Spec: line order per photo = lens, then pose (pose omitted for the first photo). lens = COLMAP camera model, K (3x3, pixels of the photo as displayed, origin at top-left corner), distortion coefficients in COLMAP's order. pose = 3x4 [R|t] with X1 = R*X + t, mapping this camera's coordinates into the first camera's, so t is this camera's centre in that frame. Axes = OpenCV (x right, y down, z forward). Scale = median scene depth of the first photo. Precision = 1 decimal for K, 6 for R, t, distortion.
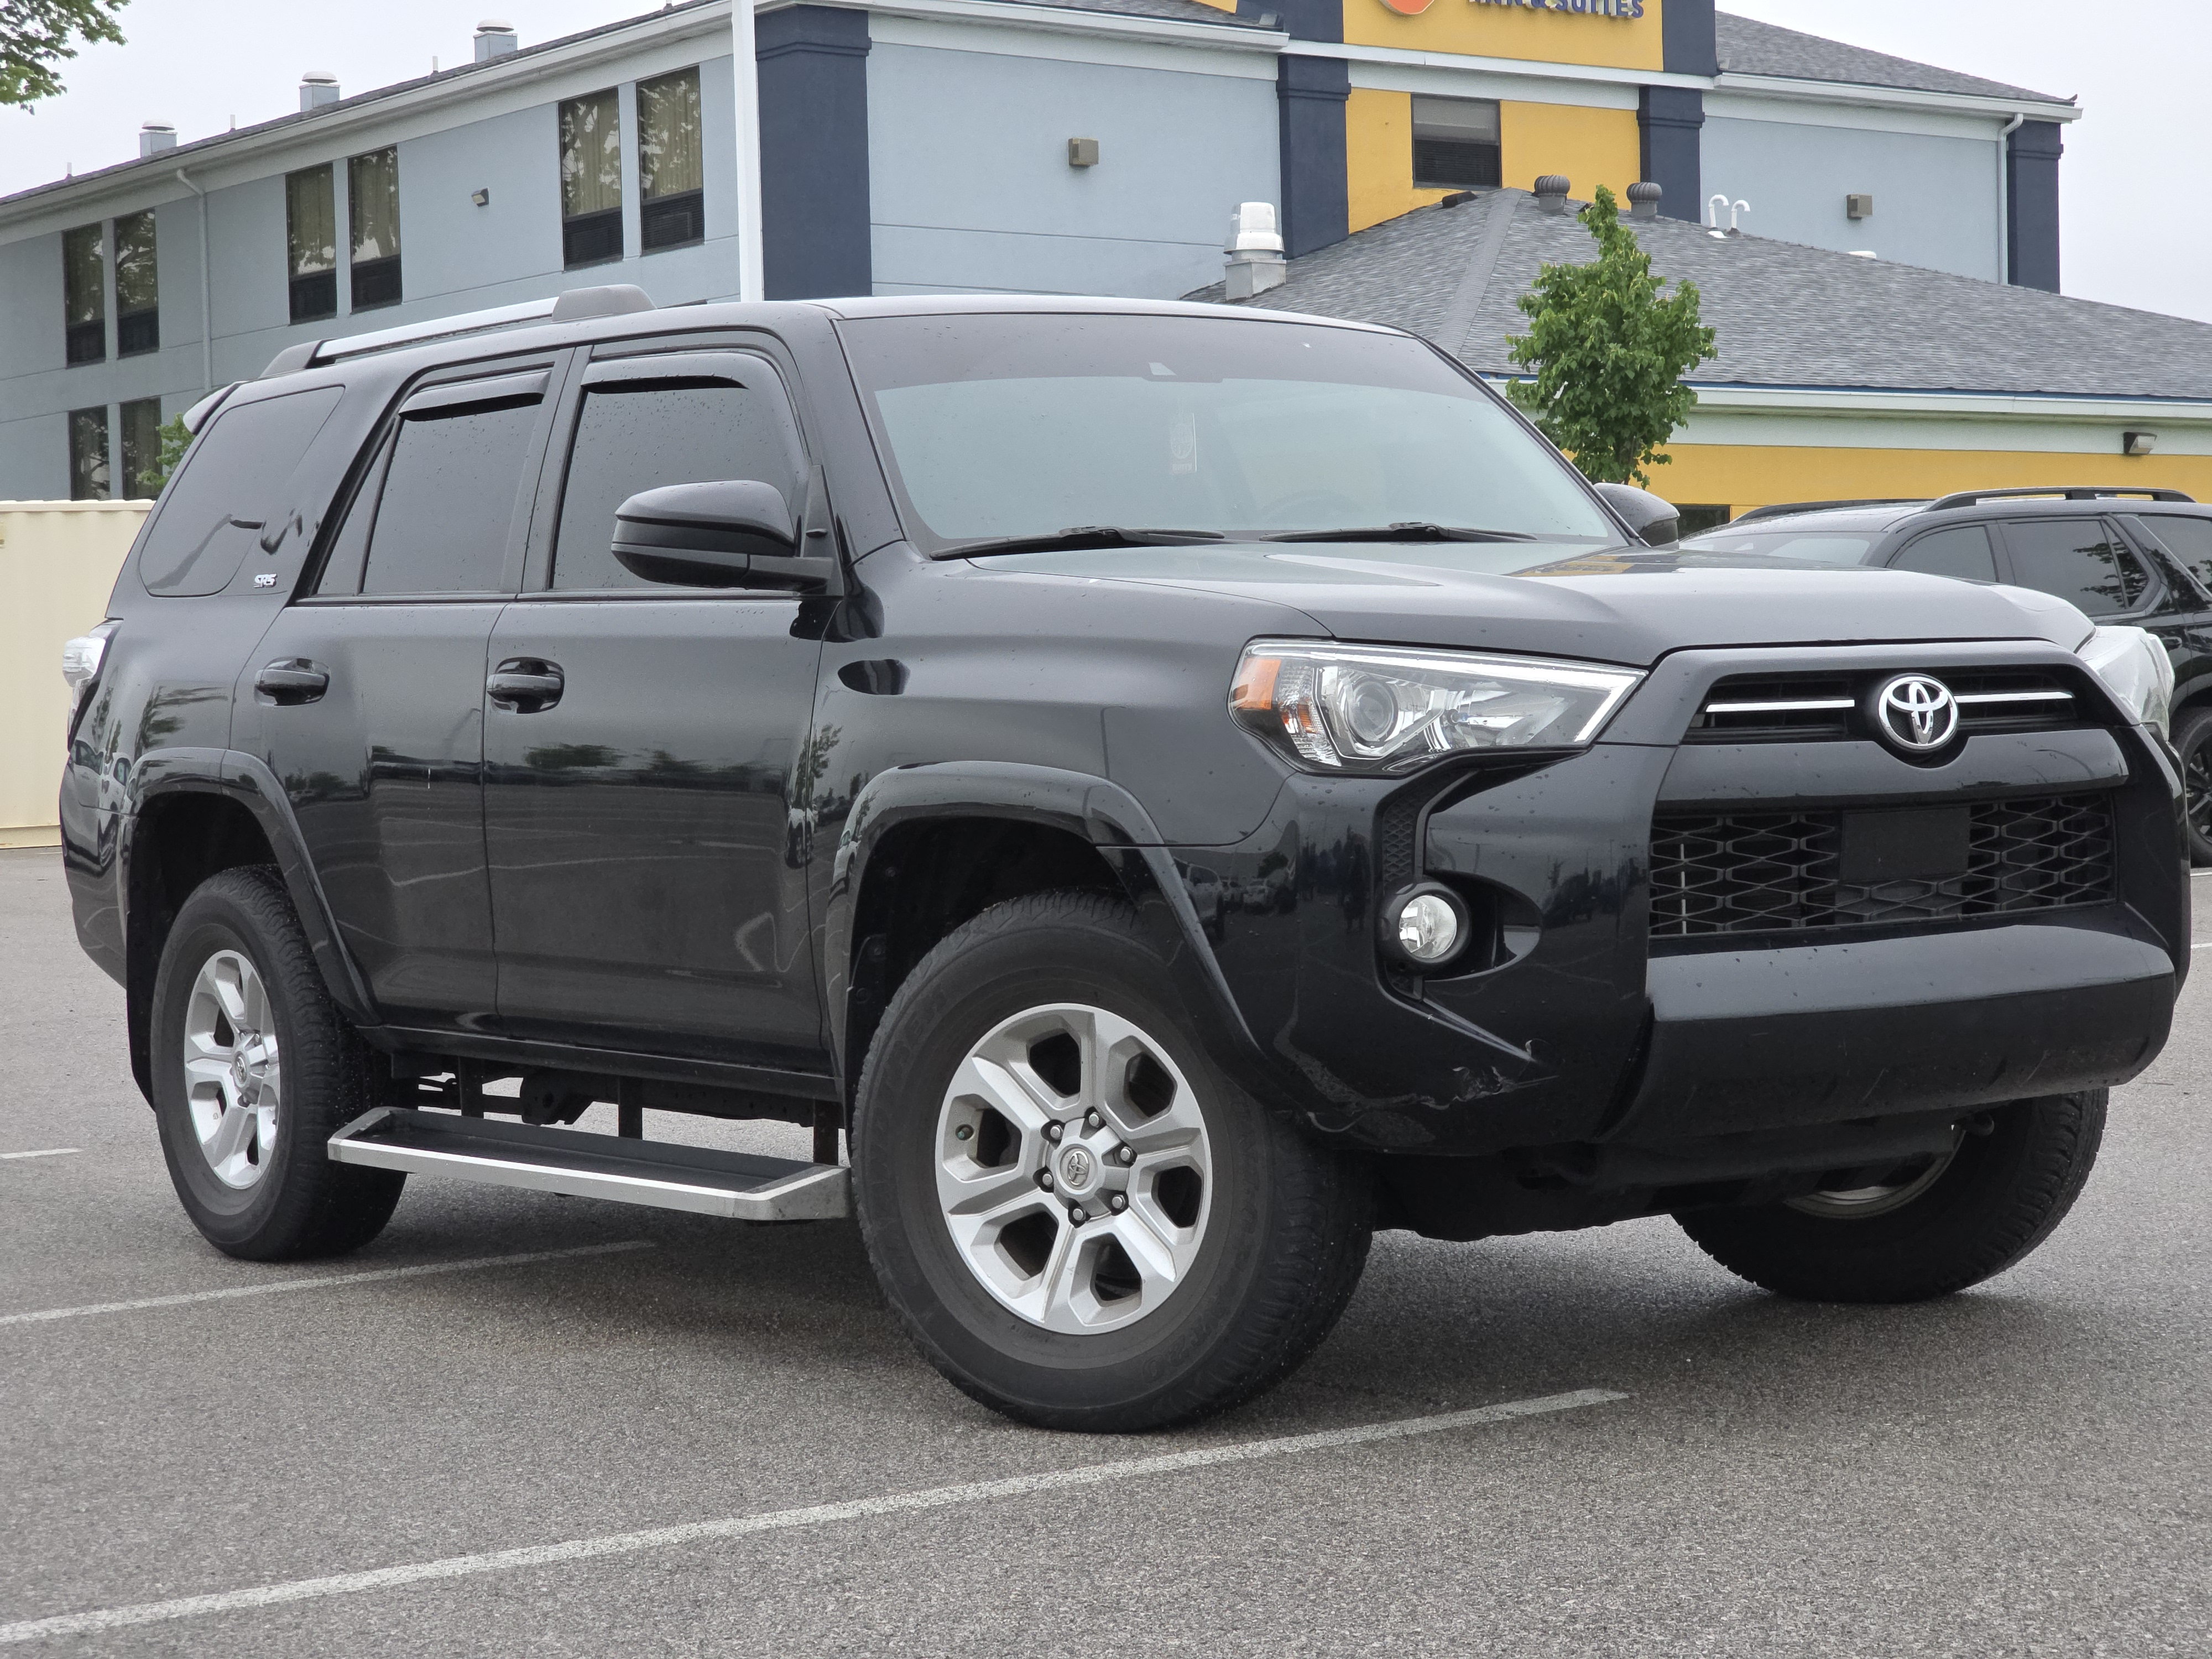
lens RADIAL K [[4311.9, 0, 1106.0], [0, 4311.9, 829.5], [0, 0, 1]] dist [-0.020367, 3.885183]
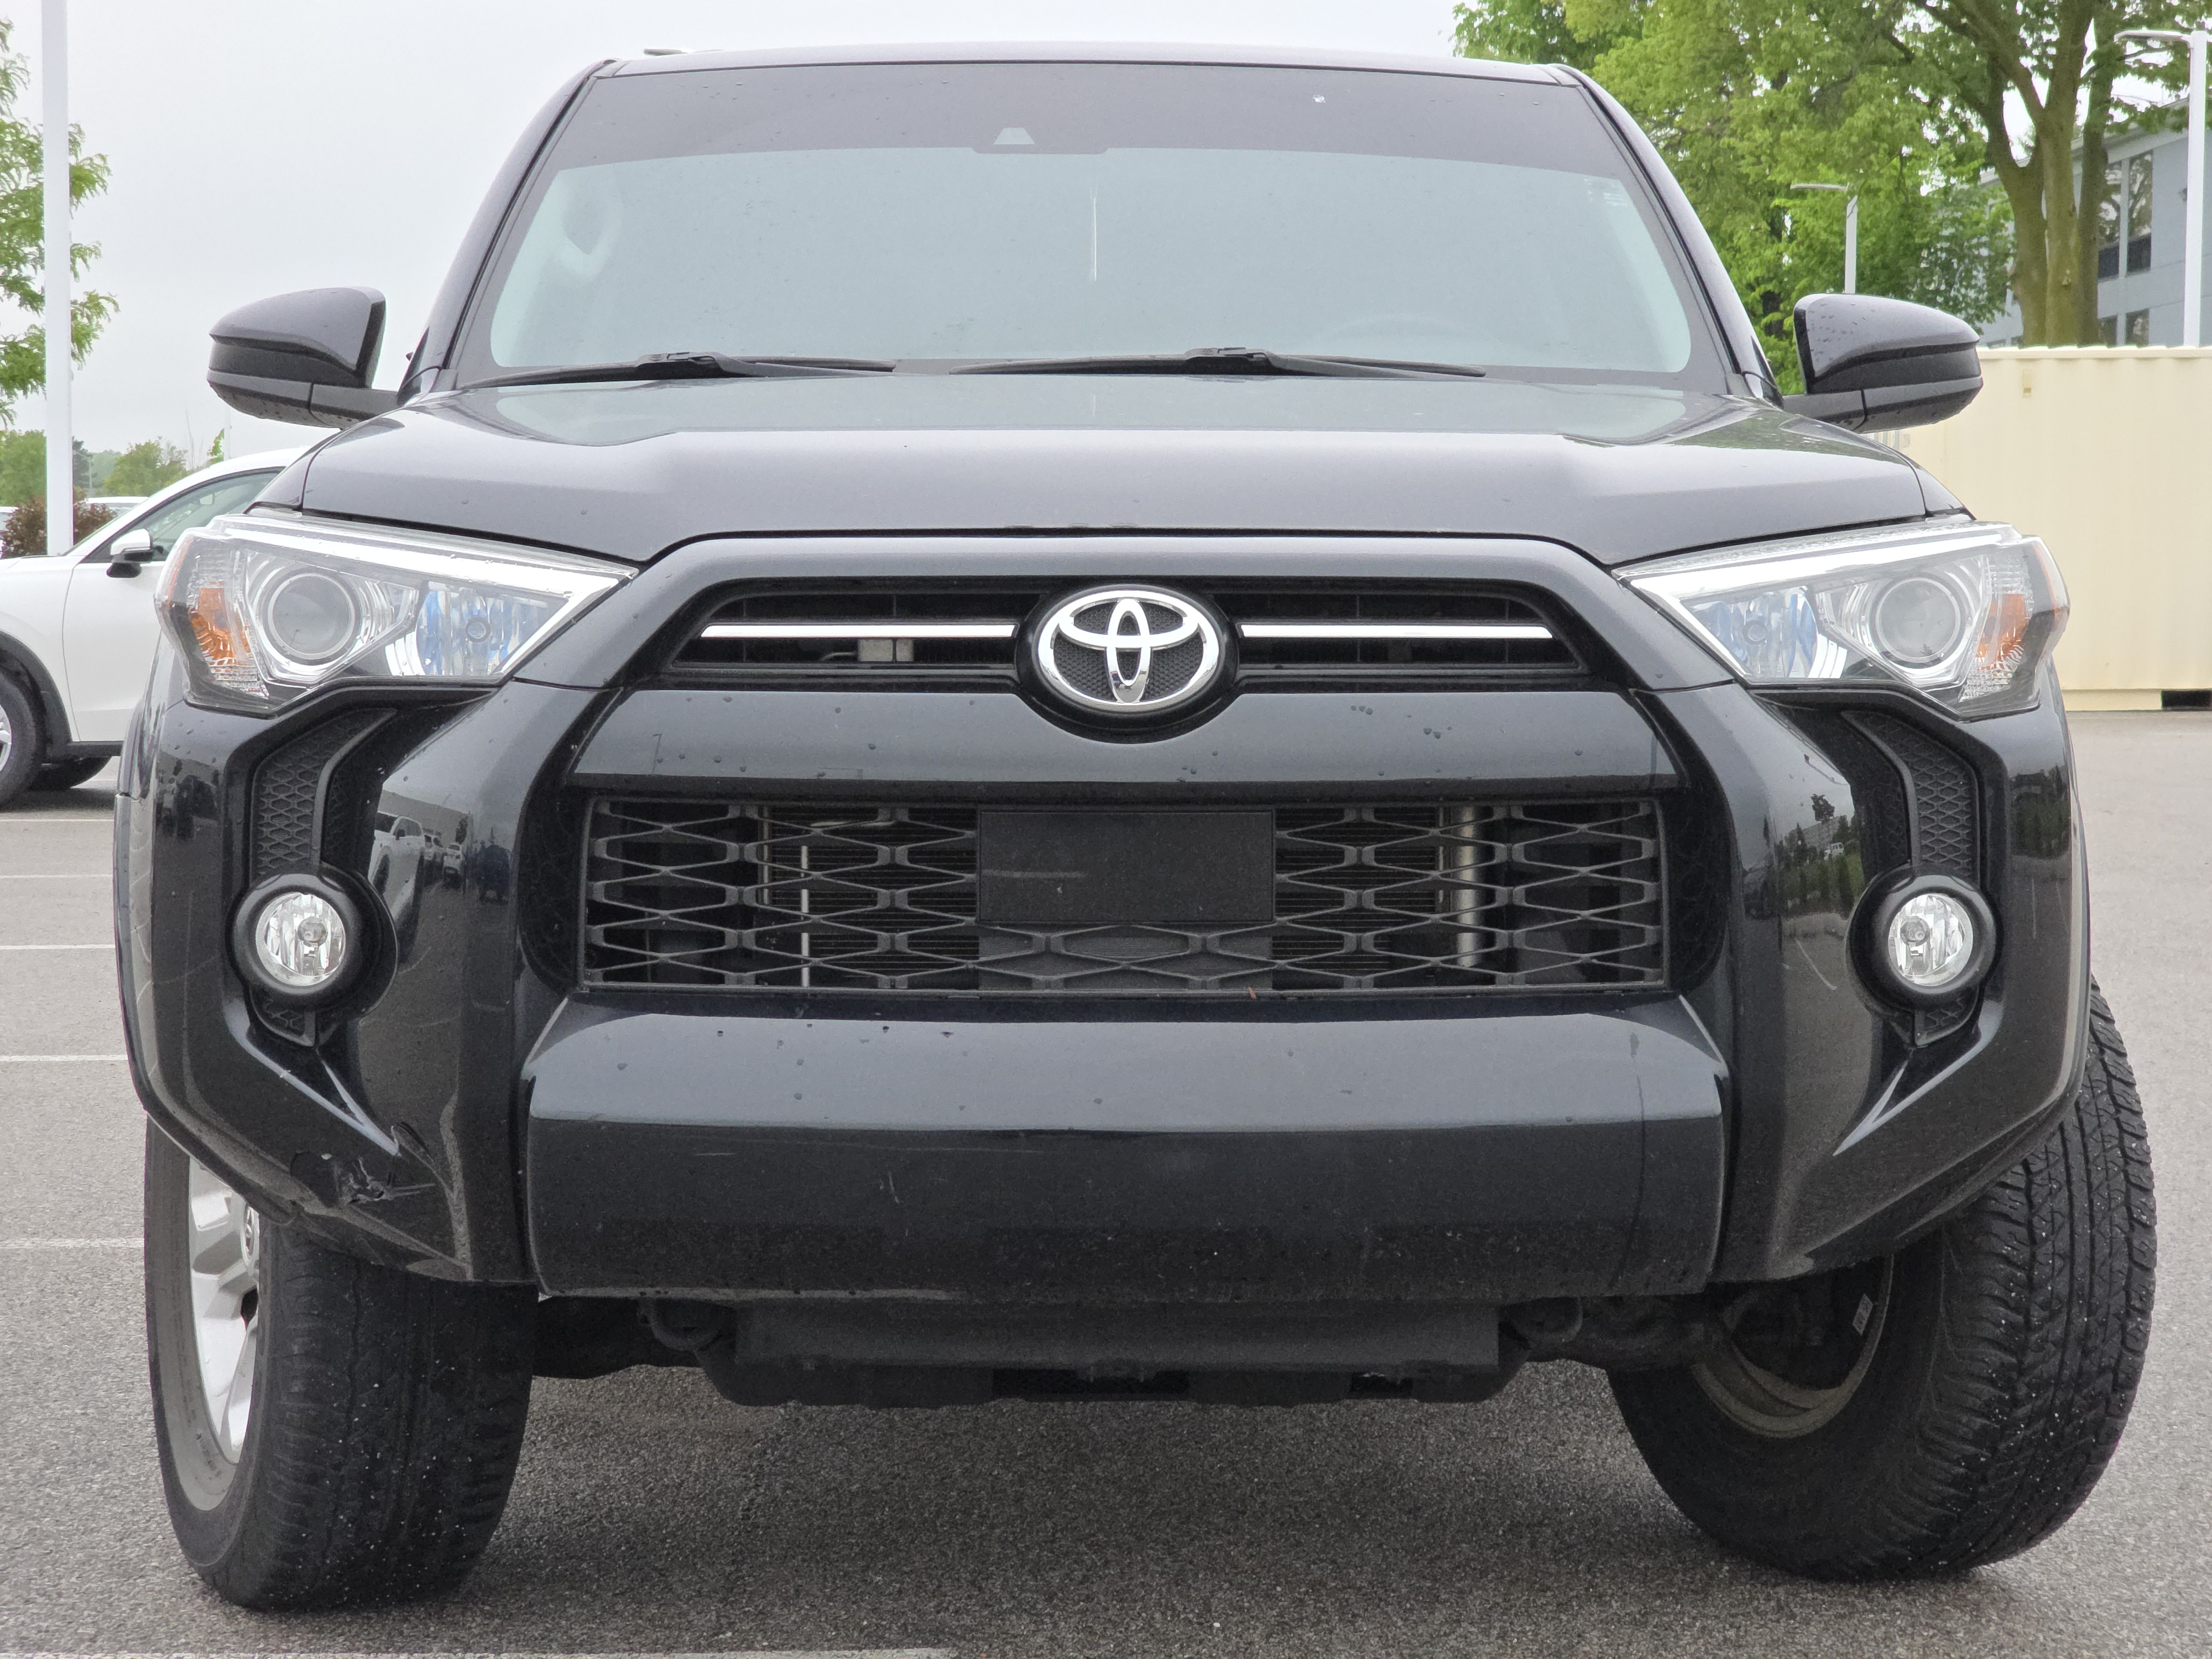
lens RADIAL K [[4321.1, 0, 1106.0], [0, 4321.1, 829.5], [0, 0, 1]] dist [-0.390332, 3.979631]
pose [[0.791161, 0.062381, -0.608419, 0.552287], [-0.044052, 0.998013, 0.045042, -0.029036], [0.610020, -0.008833, 0.792337, 0.521850]]
